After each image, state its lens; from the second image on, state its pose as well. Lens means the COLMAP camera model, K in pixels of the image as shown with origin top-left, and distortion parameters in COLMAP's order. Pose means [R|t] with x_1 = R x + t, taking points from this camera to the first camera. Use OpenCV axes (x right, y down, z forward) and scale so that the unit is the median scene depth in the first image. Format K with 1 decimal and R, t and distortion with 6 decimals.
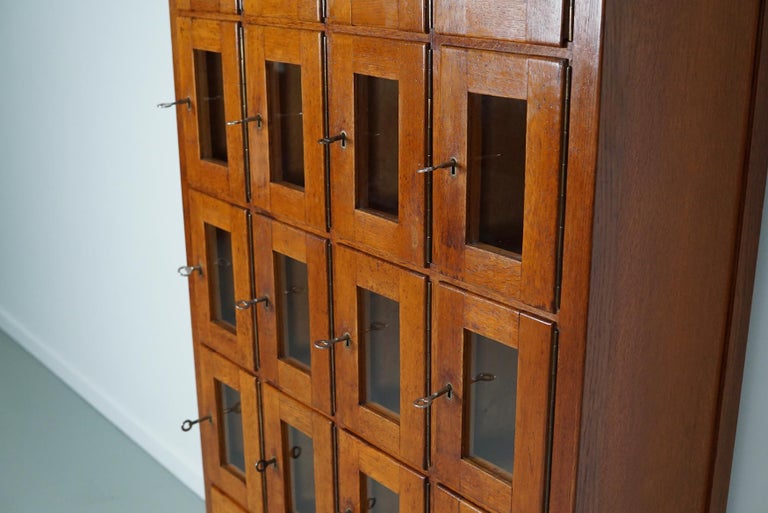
lens RADIAL K [[990.3, 0, 374.9], [0, 990.3, 259.6], [0, 0, 1]] dist [-0.151385, 0.335450]
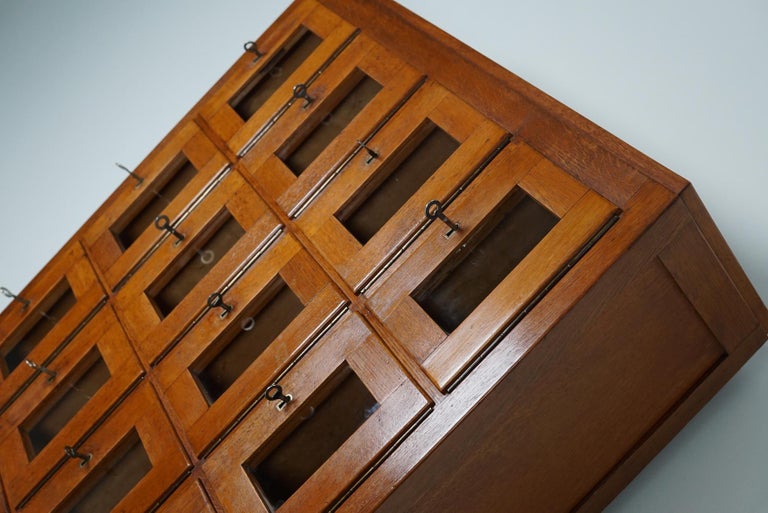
lens RADIAL K [[990.3, 0, 374.9], [0, 990.3, 259.6], [0, 0, 1]] dist [-0.151385, 0.335450]
pose [[0.714066, 0.698509, 0.046855, -0.010294], [-0.662678, 0.695986, -0.276517, -0.186082], [-0.225760, 0.166401, 0.959866, -0.101404]]
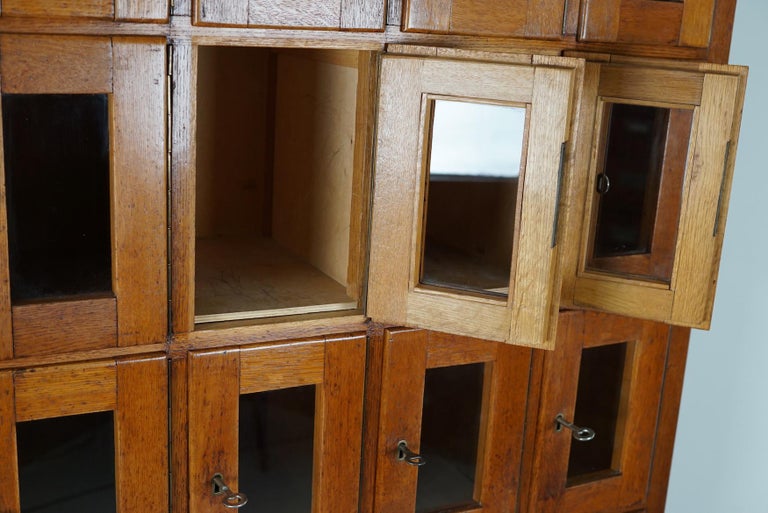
lens RADIAL K [[990.3, 0, 374.9], [0, 990.3, 259.6], [0, 0, 1]] dist [-0.151385, 0.335450]
pose [[0.211793, -0.225856, 0.950859, -0.766285], [0.249742, 0.953135, 0.170770, -0.412124], [-0.944866, 0.201302, 0.258273, 0.774583]]
